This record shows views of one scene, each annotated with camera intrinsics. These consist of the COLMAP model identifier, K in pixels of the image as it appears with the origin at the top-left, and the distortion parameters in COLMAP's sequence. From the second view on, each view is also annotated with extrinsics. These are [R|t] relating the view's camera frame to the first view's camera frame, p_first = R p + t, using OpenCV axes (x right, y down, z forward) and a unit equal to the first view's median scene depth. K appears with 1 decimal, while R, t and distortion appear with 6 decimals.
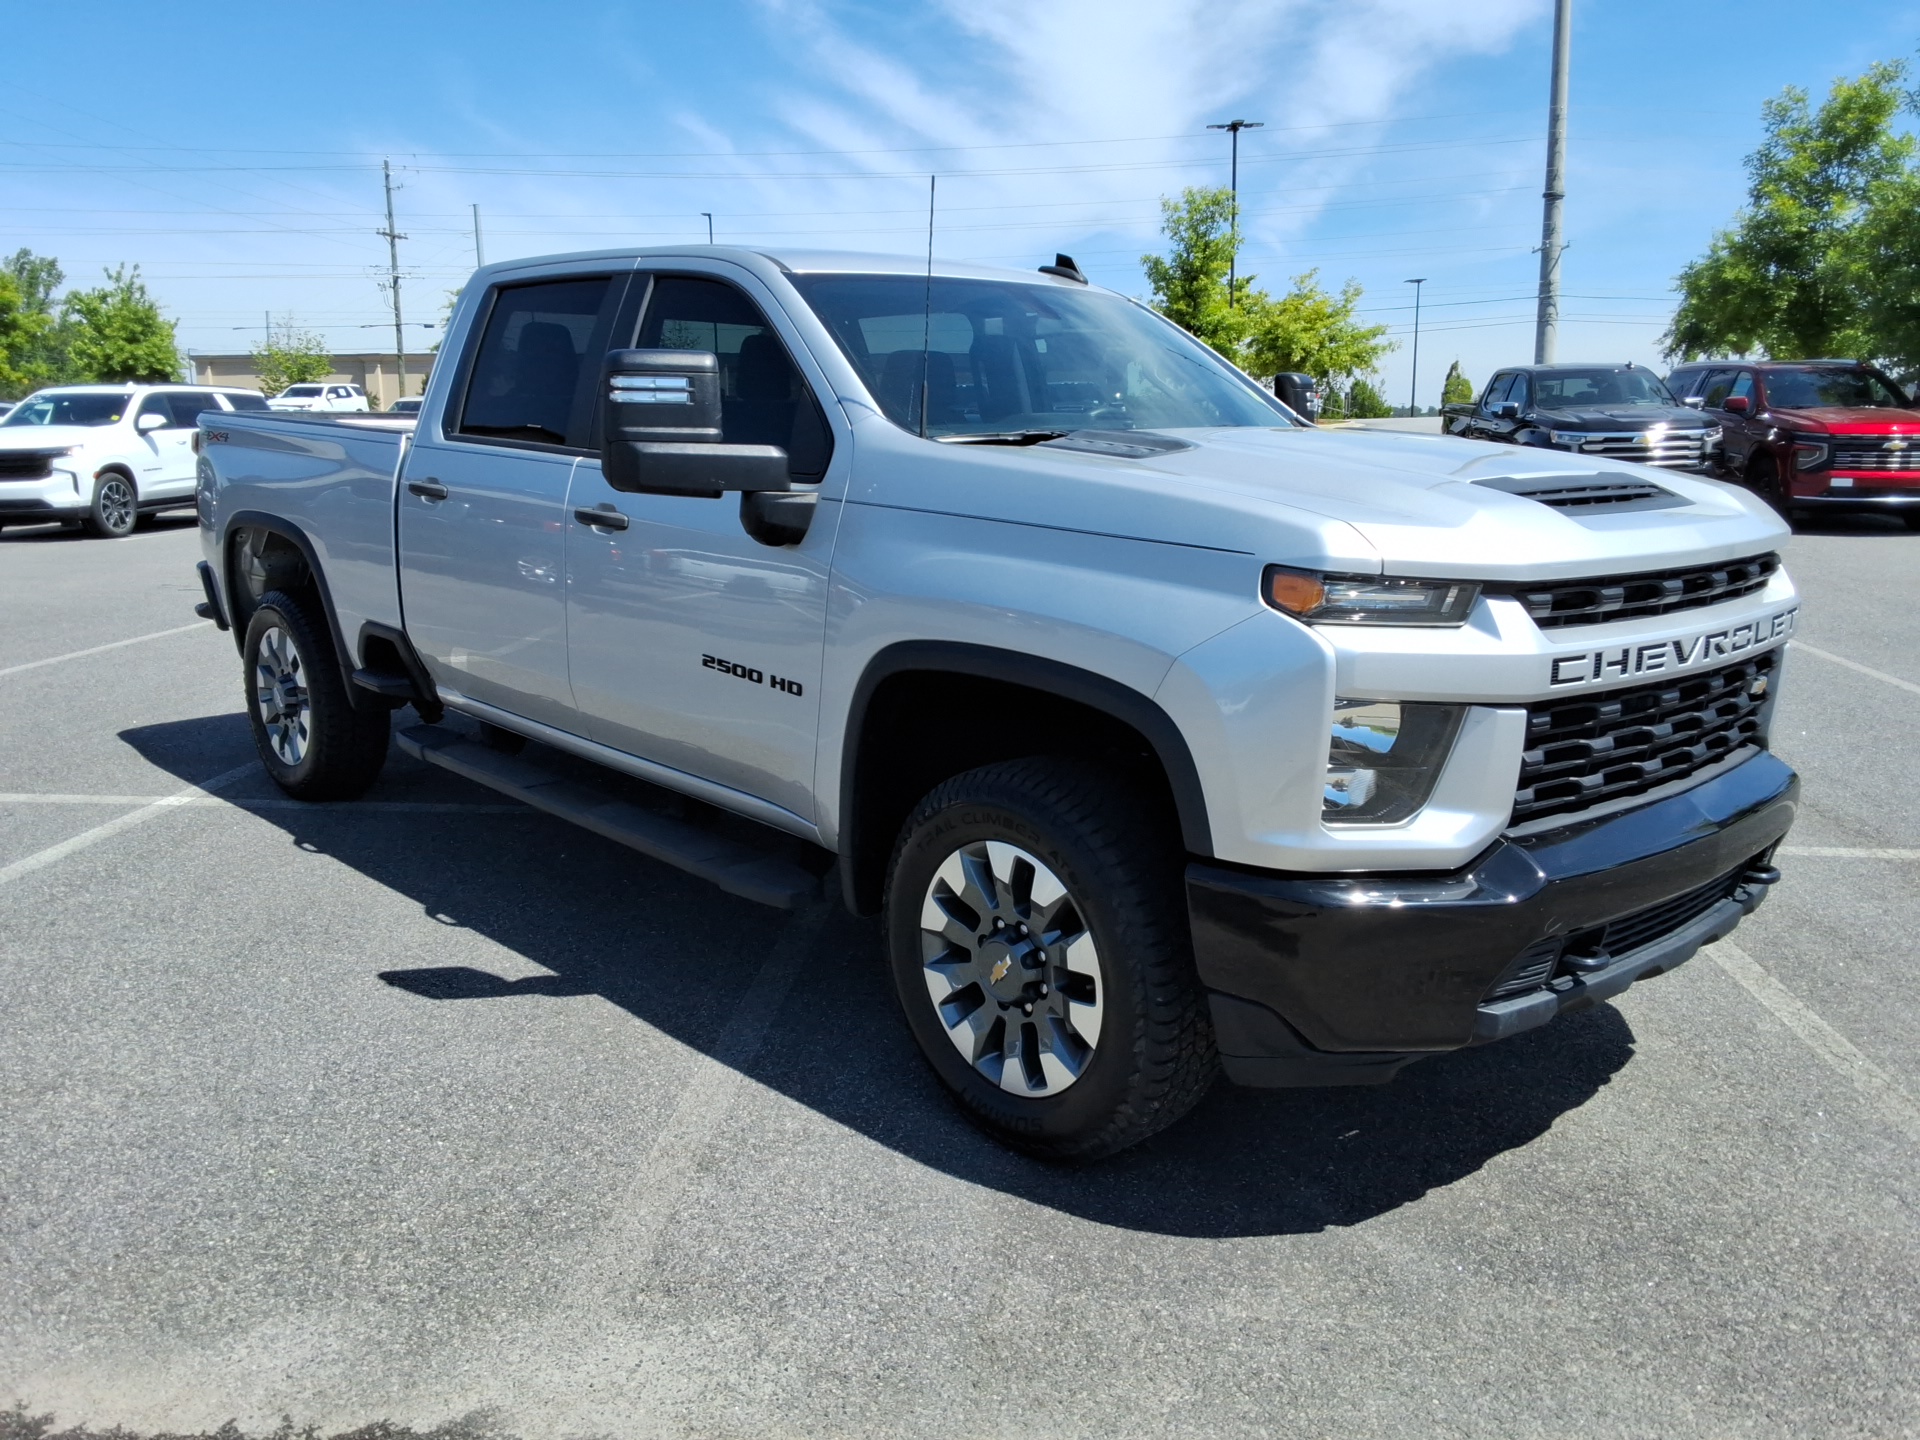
lens RADIAL K [[1550.5, 0, 971.6], [0, 1550.5, 708.5], [0, 0, 1]] dist [0.116107, -0.191420]
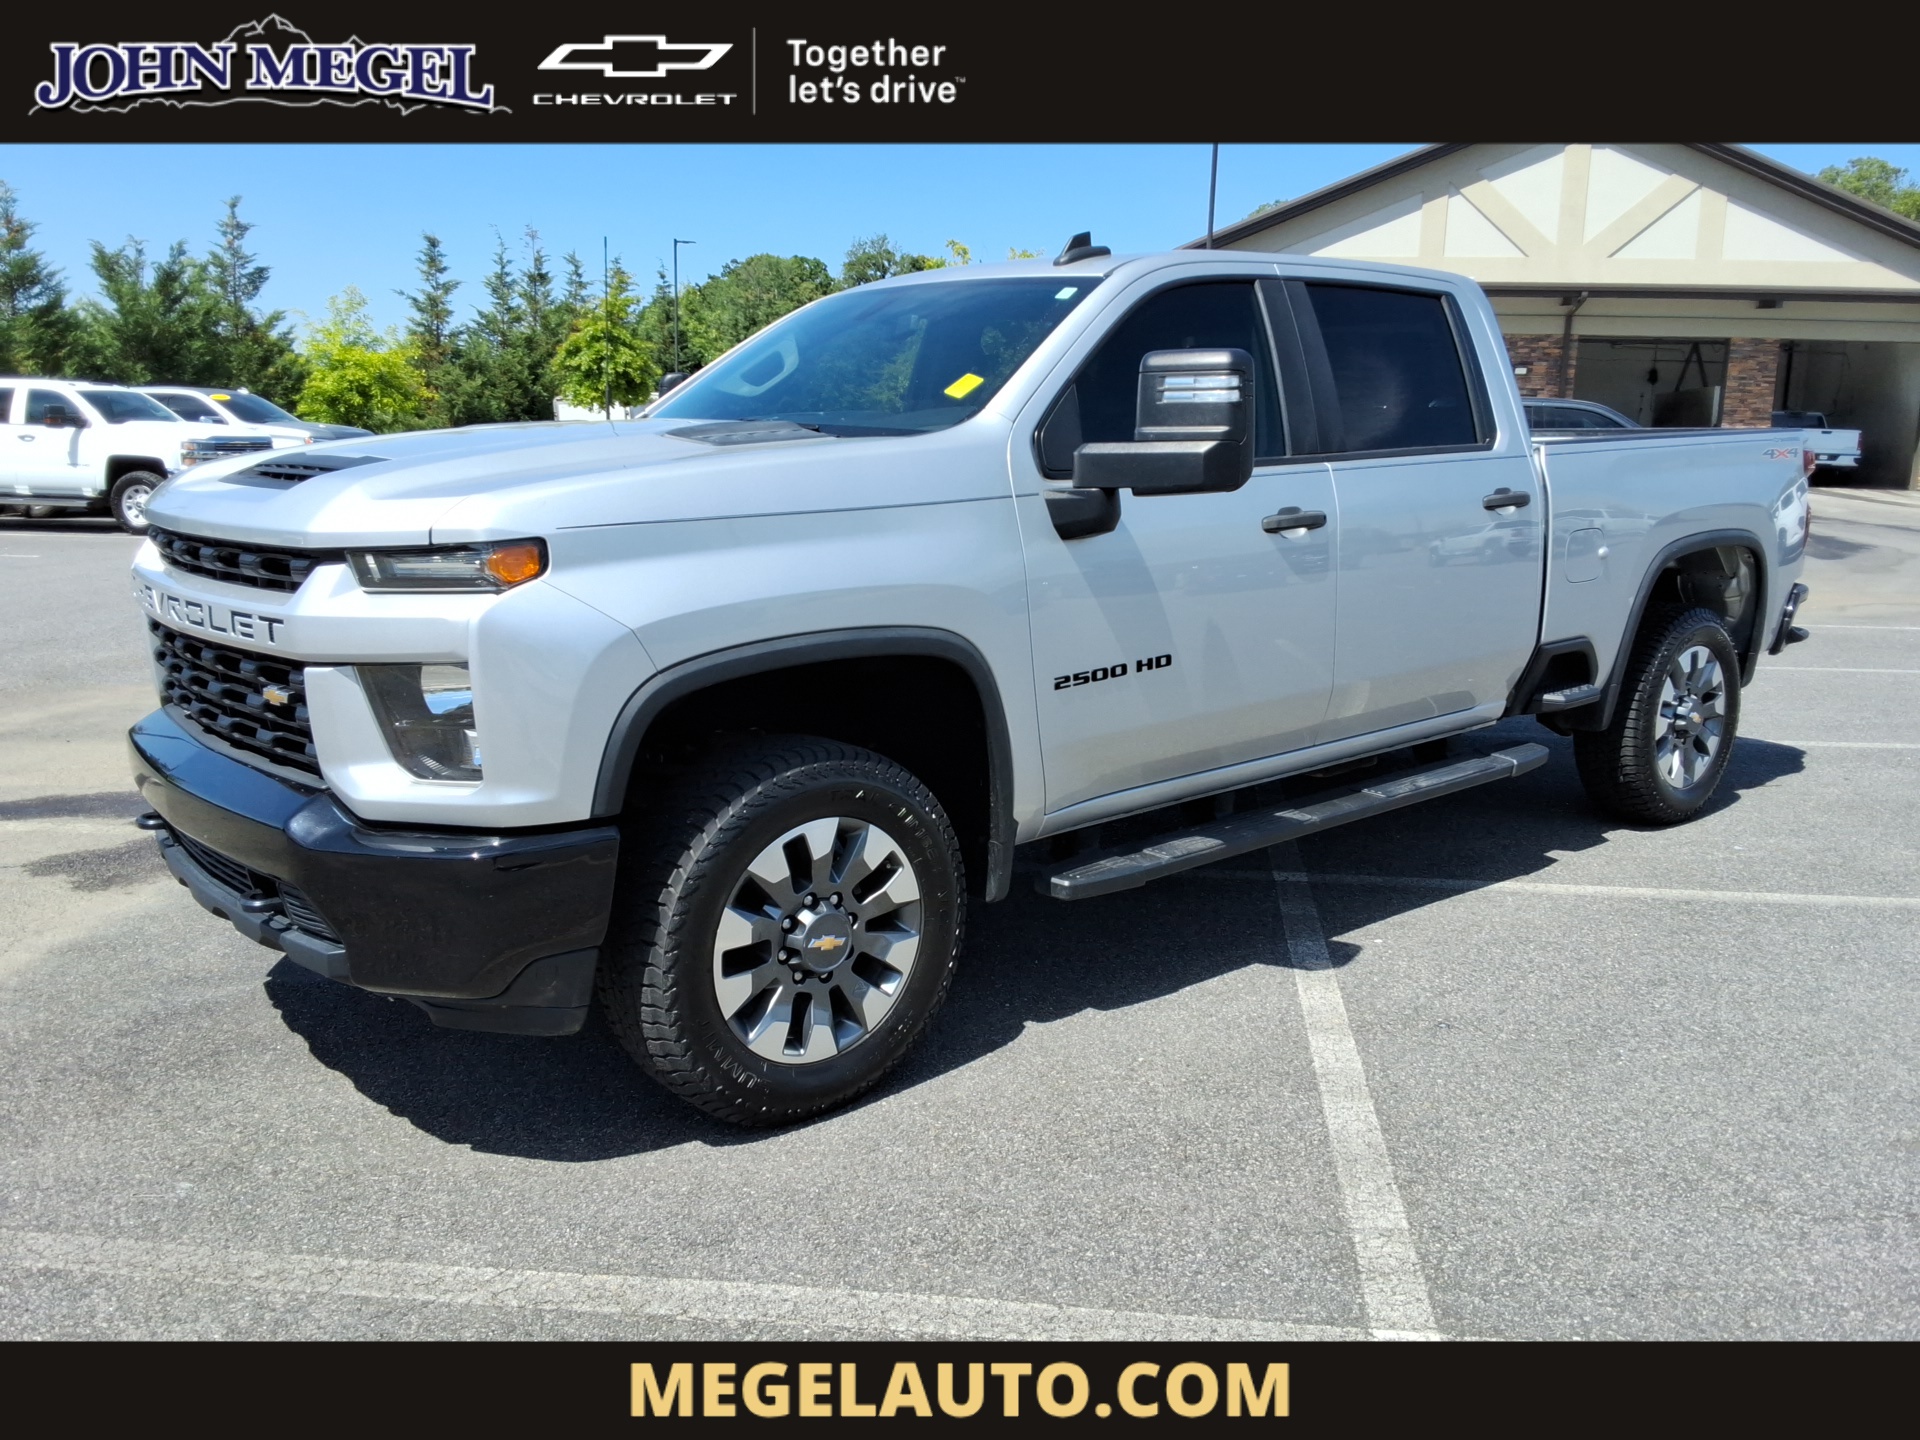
lens RADIAL K [[1536.8, 0, 970.1], [0, 1536.8, 713.6], [0, 0, 1]] dist [0.124464, -0.195226]
pose [[-0.057412, 0.170735, -0.983643, 0.208190], [-0.195636, 0.964242, 0.178786, -0.037133], [0.978994, 0.202701, -0.021957, 0.217242]]
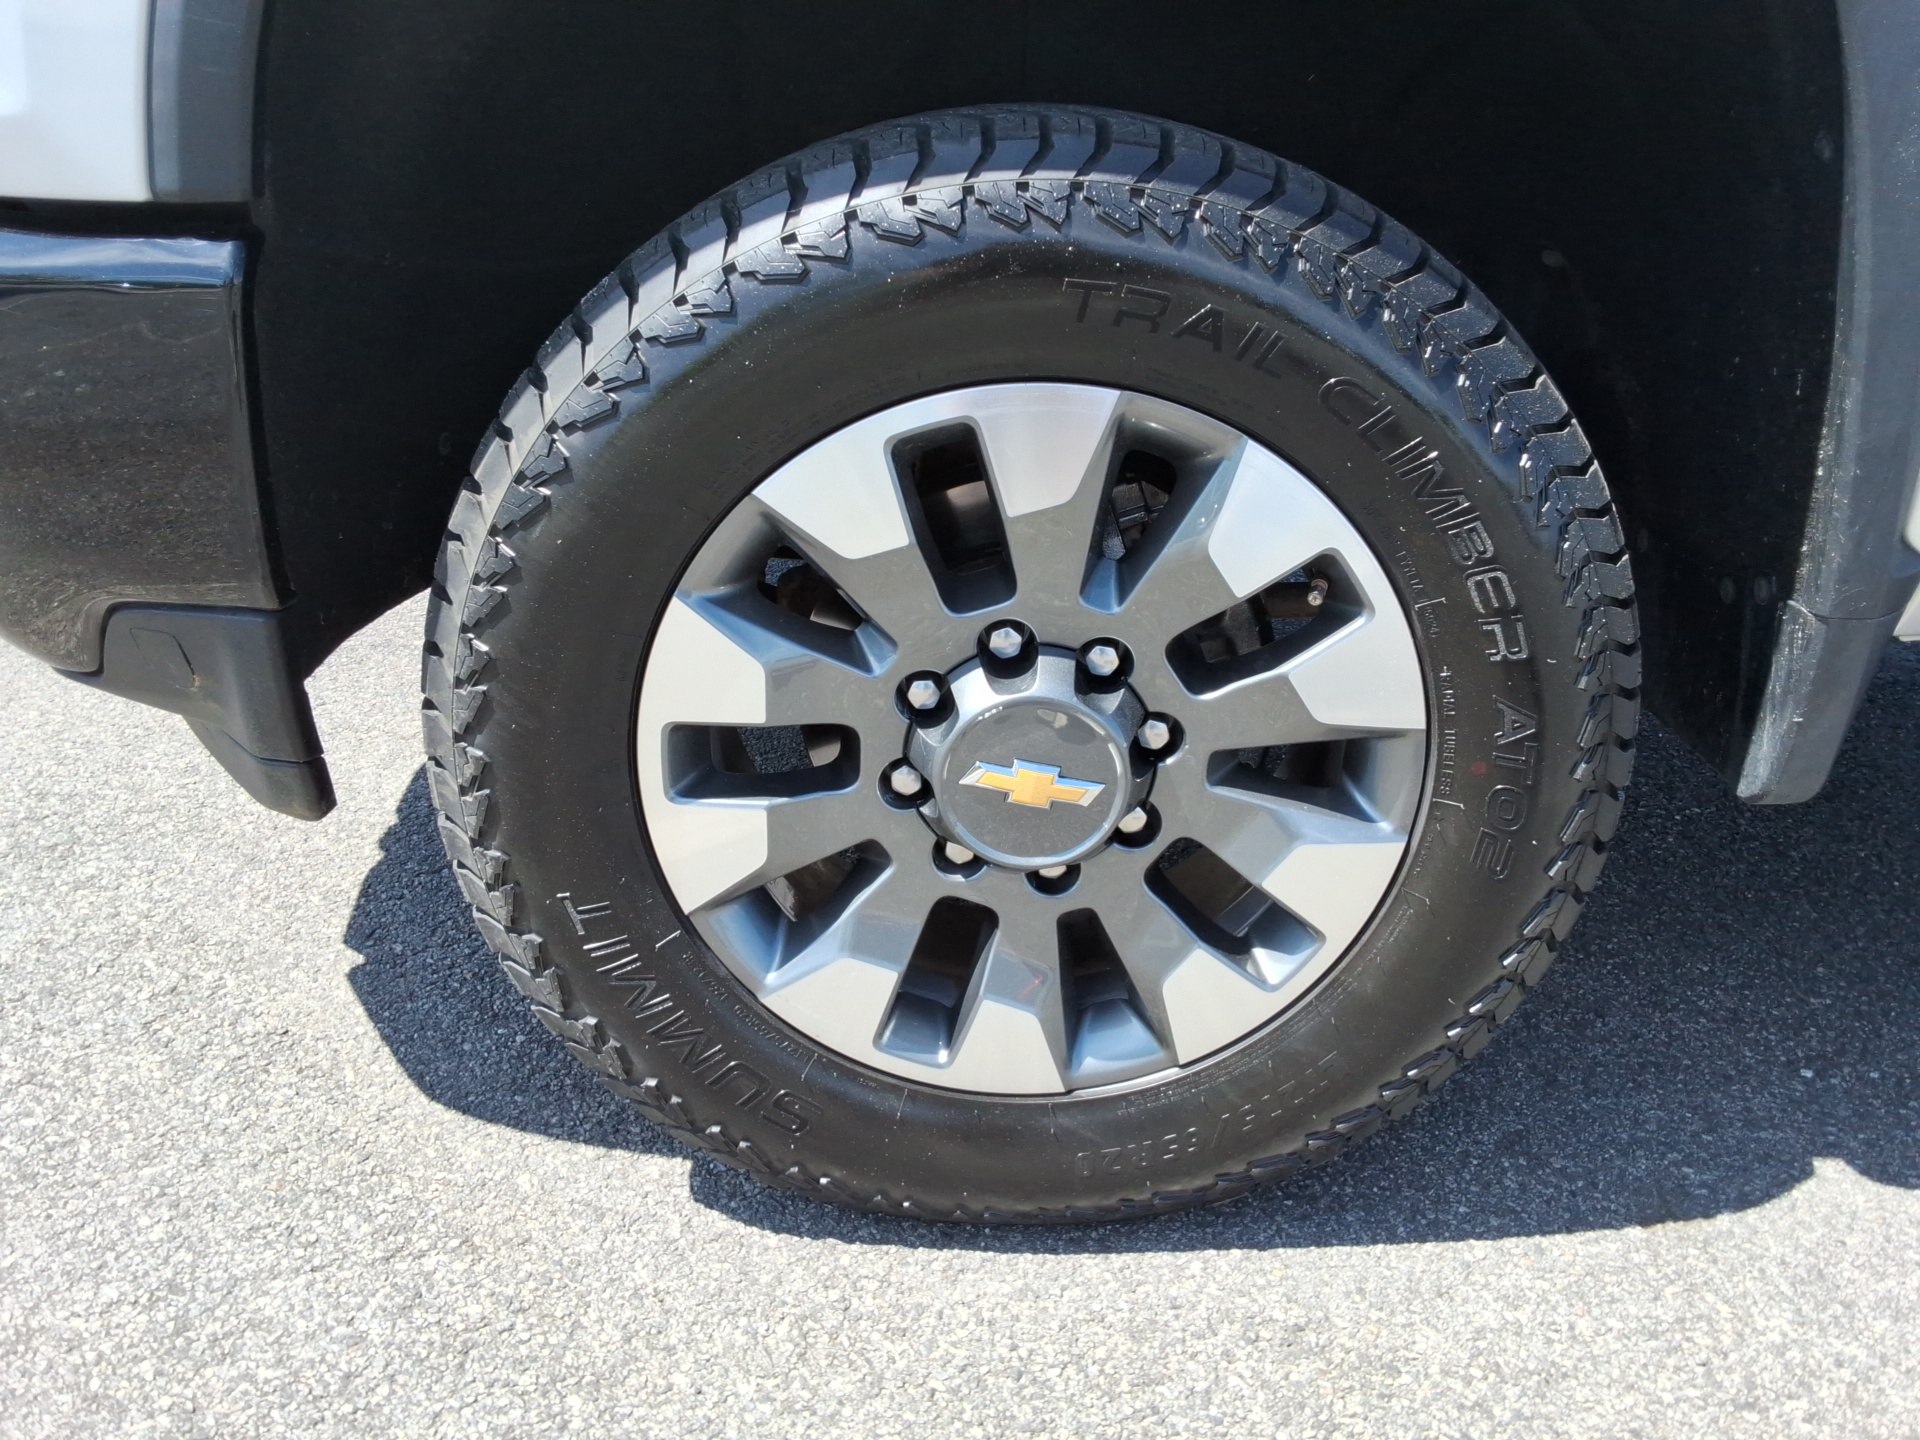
lens RADIAL K [[1556.2, 0, 979.6], [0, 1556.2, 711.3], [0, 0, 1]] dist [0.127780, -0.213679]
pose [[-0.684586, 0.259555, -0.681156, 0.099921], [-0.174122, 0.849176, 0.498579, -0.012117], [0.707830, 0.459925, -0.536140, 0.228389]]
